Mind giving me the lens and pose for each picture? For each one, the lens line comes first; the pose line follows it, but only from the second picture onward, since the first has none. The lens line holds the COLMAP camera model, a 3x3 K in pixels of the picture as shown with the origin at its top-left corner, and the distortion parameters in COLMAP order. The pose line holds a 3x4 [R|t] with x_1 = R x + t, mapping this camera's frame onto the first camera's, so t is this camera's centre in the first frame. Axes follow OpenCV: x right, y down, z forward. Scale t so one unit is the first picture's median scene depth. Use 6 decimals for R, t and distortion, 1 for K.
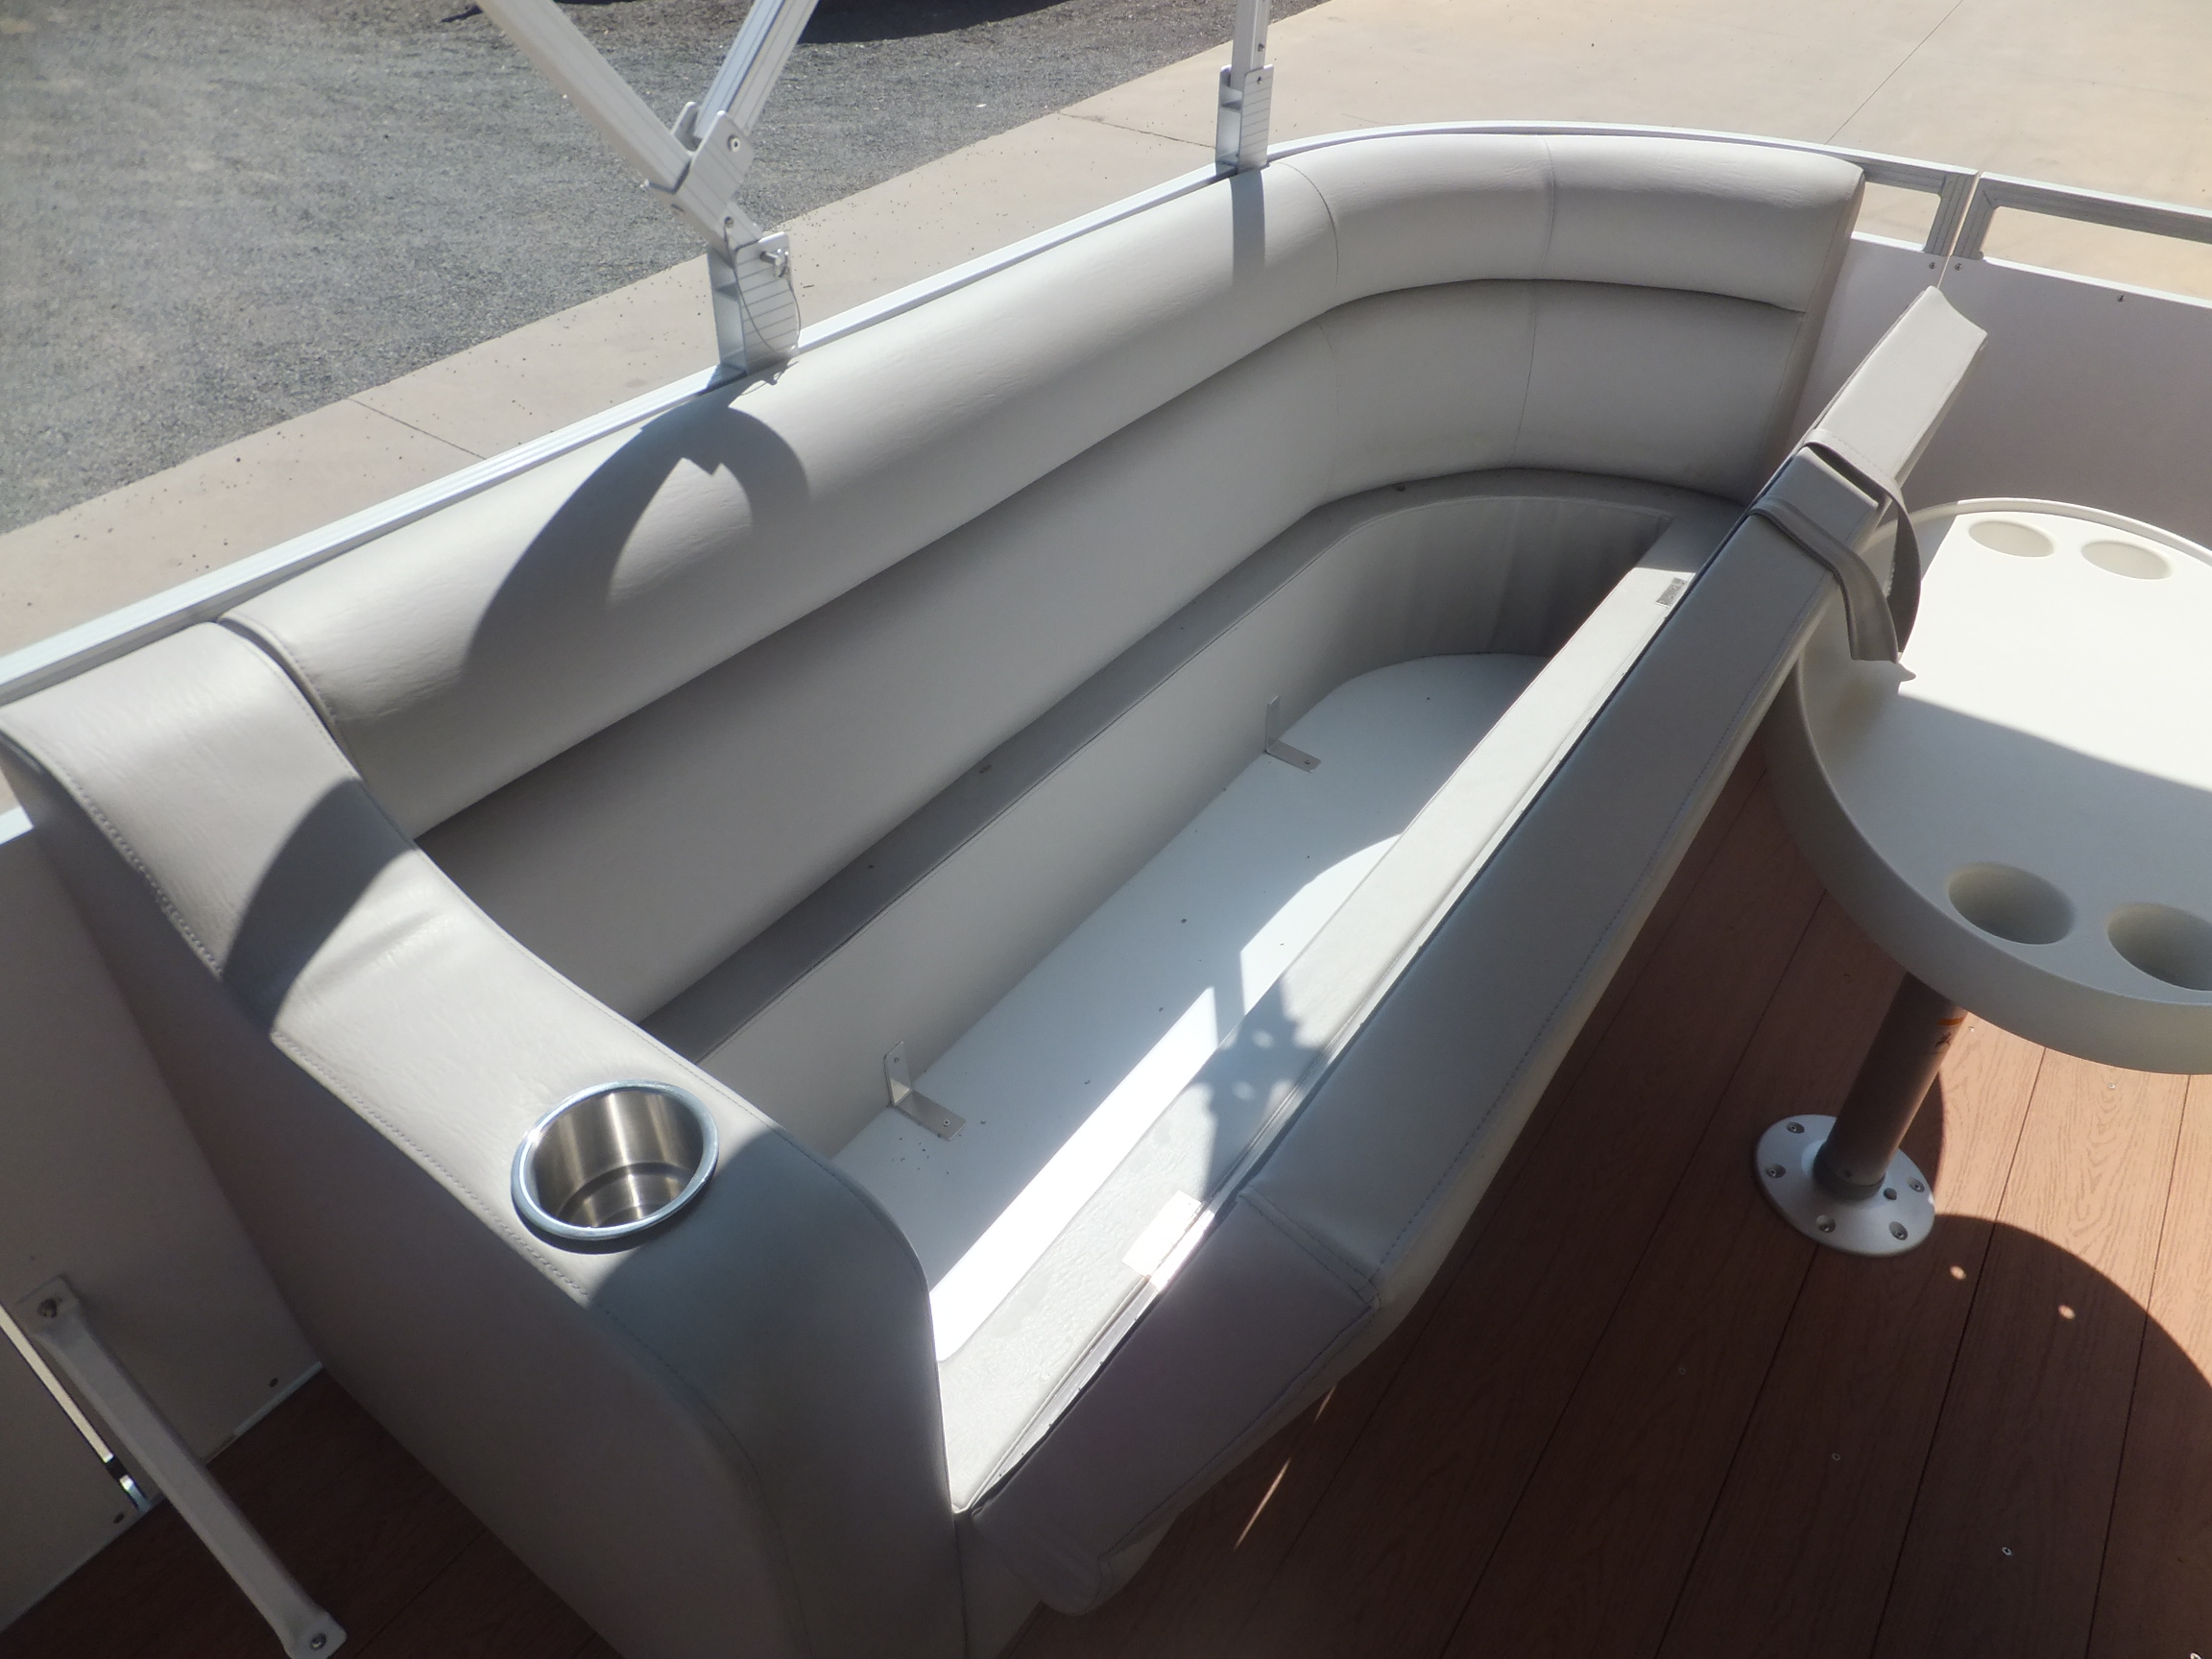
lens RADIAL K [[1465.7, 0, 1102.6], [0, 1465.7, 792.0], [0, 0, 1]] dist [0.001536, 0.003915]
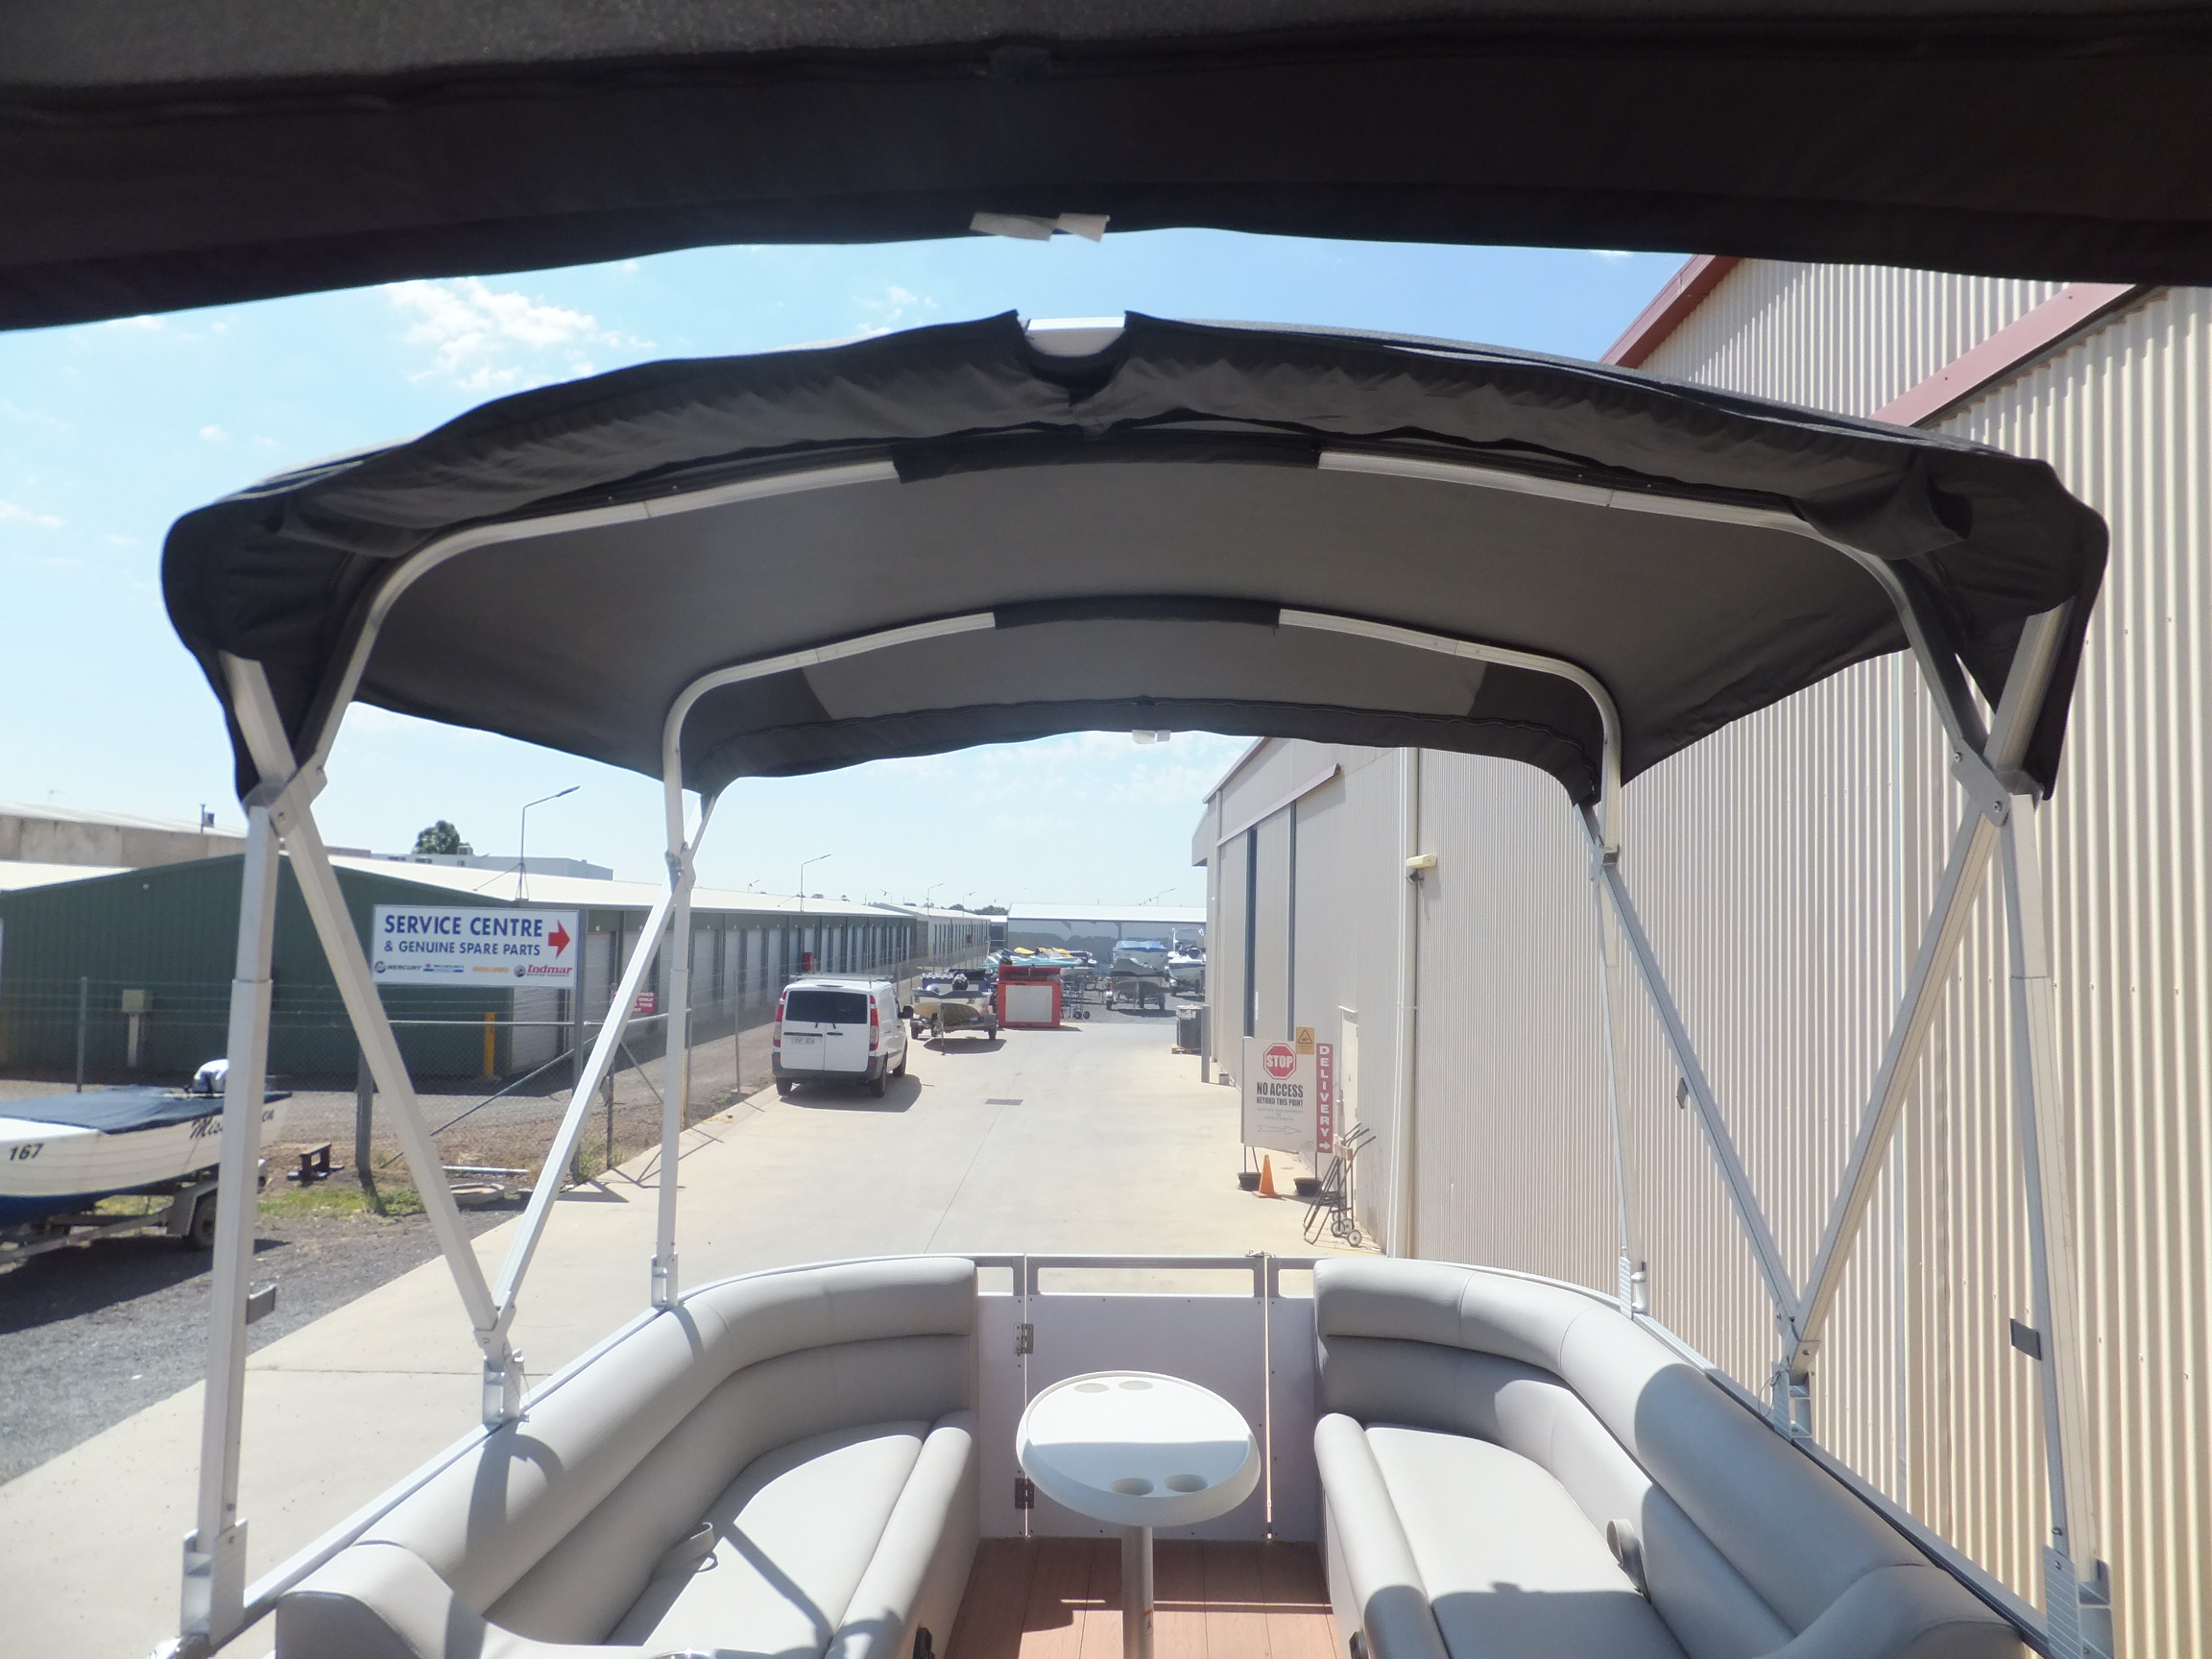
lens RADIAL K [[1465.7, 0, 1102.6], [0, 1465.7, 792.0], [0, 0, 1]] dist [0.001536, 0.003915]
pose [[0.835715, 0.034541, 0.548076, -0.102226], [0.358737, 0.721312, -0.592467, 0.081583], [-0.415798, 0.691749, 0.590420, -0.156684]]
